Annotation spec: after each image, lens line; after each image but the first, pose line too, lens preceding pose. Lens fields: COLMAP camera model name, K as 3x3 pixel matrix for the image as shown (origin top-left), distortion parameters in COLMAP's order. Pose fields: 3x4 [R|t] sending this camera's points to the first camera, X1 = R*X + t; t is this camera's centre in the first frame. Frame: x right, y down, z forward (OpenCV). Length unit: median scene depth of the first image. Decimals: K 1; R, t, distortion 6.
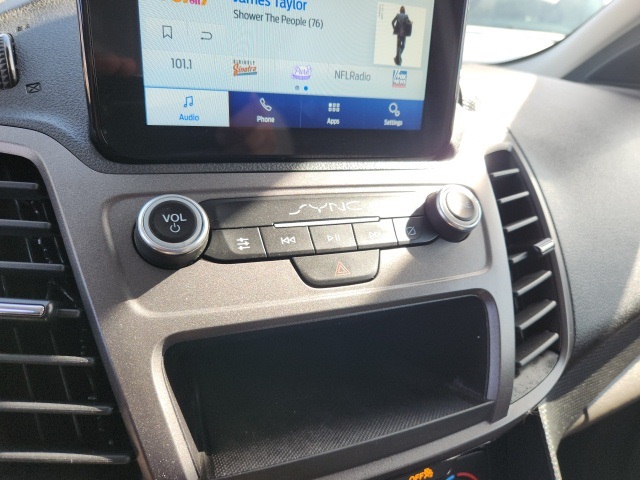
lens RADIAL K [[426.4, 0, 321.1], [0, 426.4, 236.8], [0, 0, 1]] dist [0.070664, -0.056181]
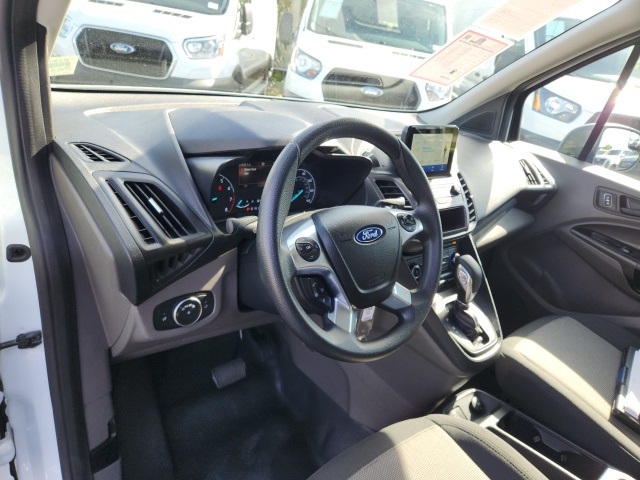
lens RADIAL K [[426.4, 0, 317.4], [0, 426.4, 252.0], [0, 0, 1]] dist [0.070664, -0.056181]
pose [[0.955025, -0.072164, 0.287609, -2.490401], [0.051262, 0.995511, 0.079562, 0.169890], [-0.292060, -0.061240, 0.954437, -3.004294]]
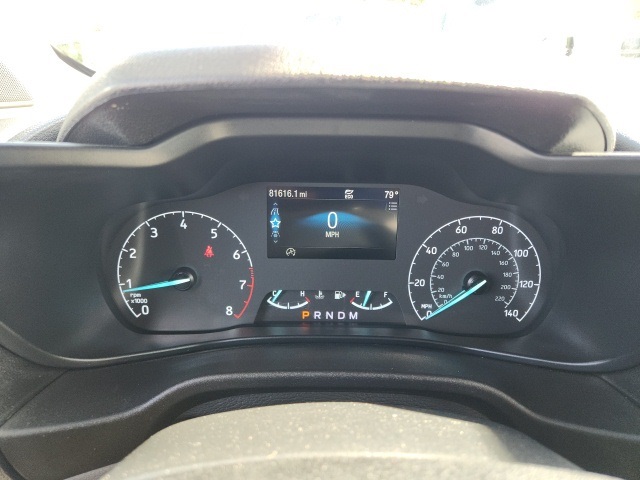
lens RADIAL K [[426.4, 0, 327.2], [0, 426.4, 243.4], [0, 0, 1]] dist [0.070664, -0.056181]
pose [[0.929312, 0.058493, -0.364634, -1.326677], [-0.084429, 0.994878, -0.055583, -0.115400], [0.359515, 0.082439, 0.929491, -0.292156]]
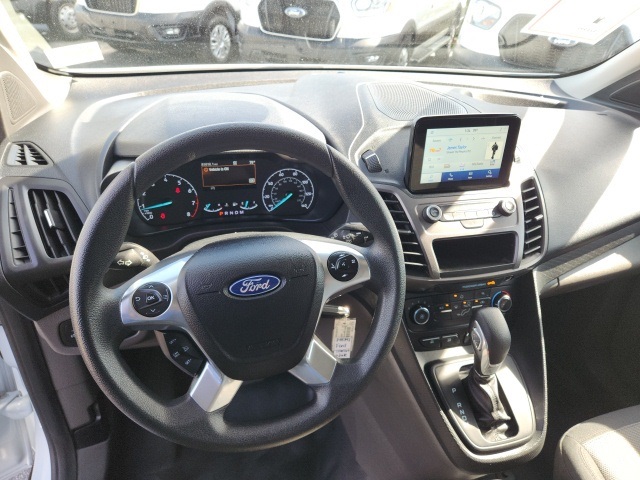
lens RADIAL K [[426.4, 0, 323.0], [0, 426.4, 240.2], [0, 0, 1]] dist [0.070664, -0.056181]
pose [[0.993980, 0.032181, -0.104726, -0.710125], [-0.017217, 0.989892, 0.140774, -0.239367], [0.108197, -0.138124, 0.984487, -2.339109]]
